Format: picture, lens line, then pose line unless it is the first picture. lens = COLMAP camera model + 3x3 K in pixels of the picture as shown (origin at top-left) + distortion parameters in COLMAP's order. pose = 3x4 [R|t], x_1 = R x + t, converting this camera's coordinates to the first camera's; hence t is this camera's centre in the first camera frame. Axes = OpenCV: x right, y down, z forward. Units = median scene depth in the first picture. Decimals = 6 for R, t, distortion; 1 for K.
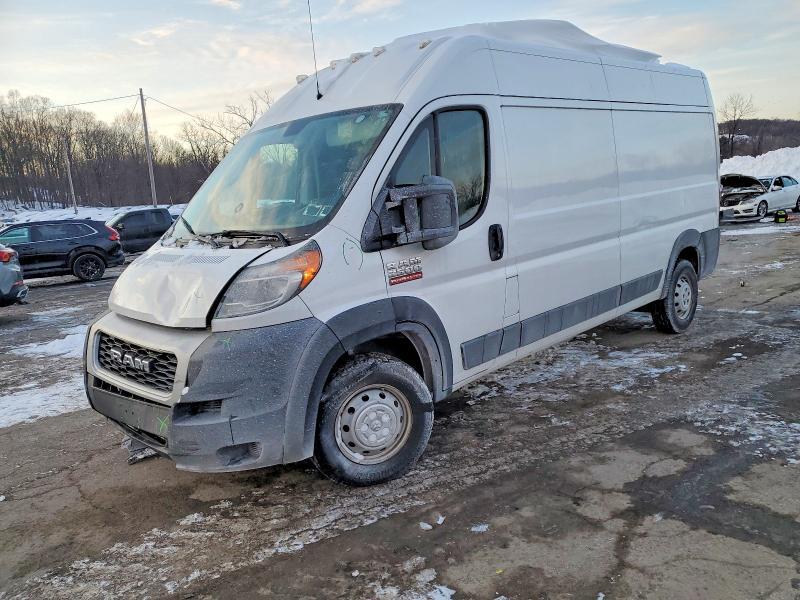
lens RADIAL K [[631.3, 0, 397.8], [0, 631.3, 315.5], [0, 0, 1]] dist [-0.005627, -0.006312]
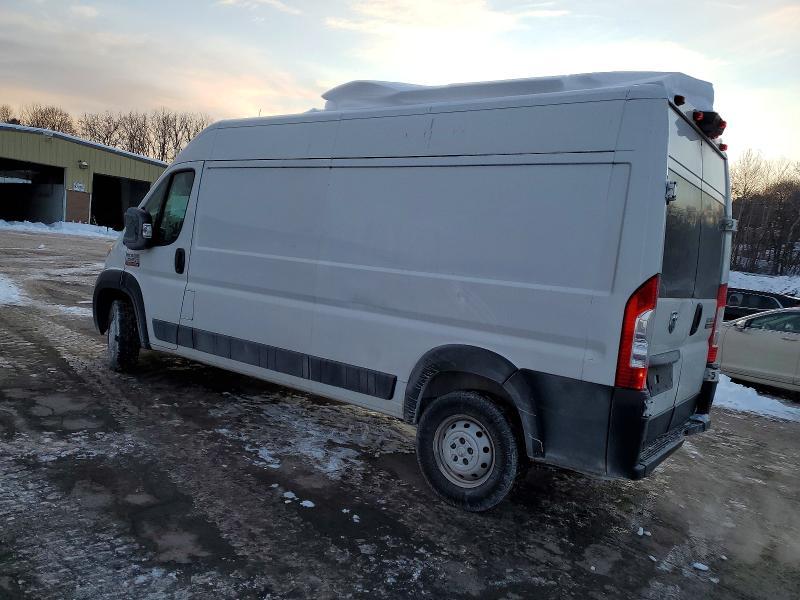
lens RADIAL K [[626.6, 0, 400.0], [0, 626.6, 300.0], [0, 0, 1]] dist [0.019186, -0.000283]
pose [[0.130508, 0.173688, -0.976115, 1.343253], [-0.303698, 0.944211, 0.127406, -0.302711], [0.943788, 0.279817, 0.175976, 1.031706]]
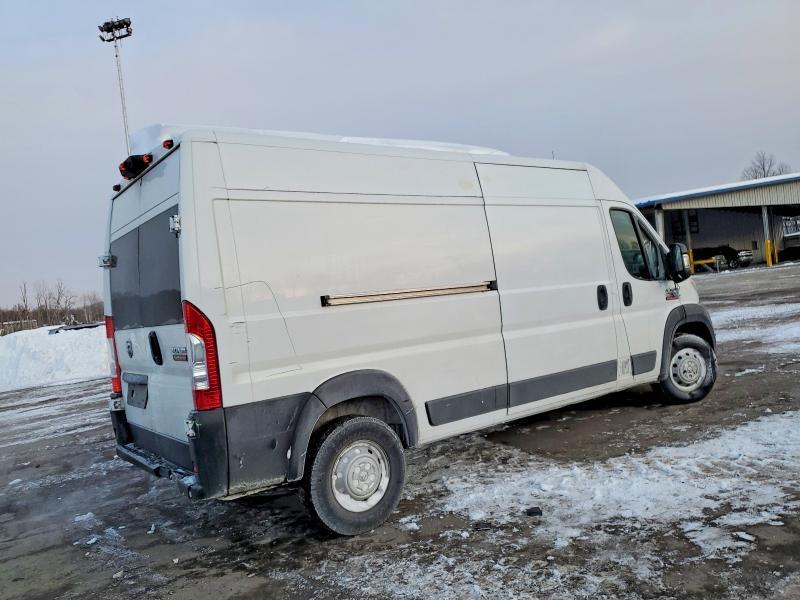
lens RADIAL K [[626.6, 0, 400.0], [0, 626.6, 300.0], [0, 0, 1]] dist [0.019186, -0.000283]
pose [[-0.969968, 0.193144, 0.147842, 0.076201], [0.218395, 0.959154, 0.179800, -0.433506], [-0.107076, 0.206688, -0.972530, 2.364549]]
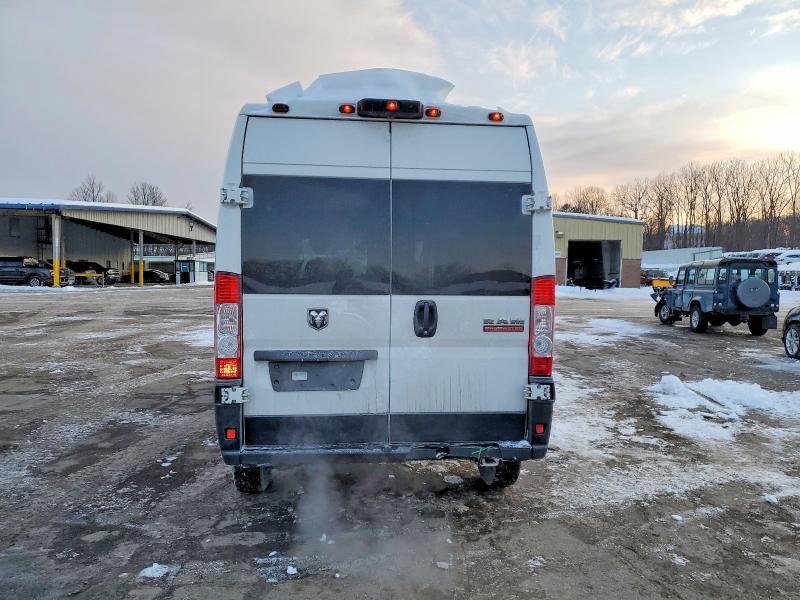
lens RADIAL K [[621.8, 0, 401.6], [0, 621.8, 319.1], [0, 0, 1]] dist [0.017205, 0.001901]
pose [[-0.628850, 0.126897, -0.767102, 1.147407], [-0.106917, 0.963107, 0.246968, -0.478664], [0.770141, 0.237322, -0.592082, 2.019425]]
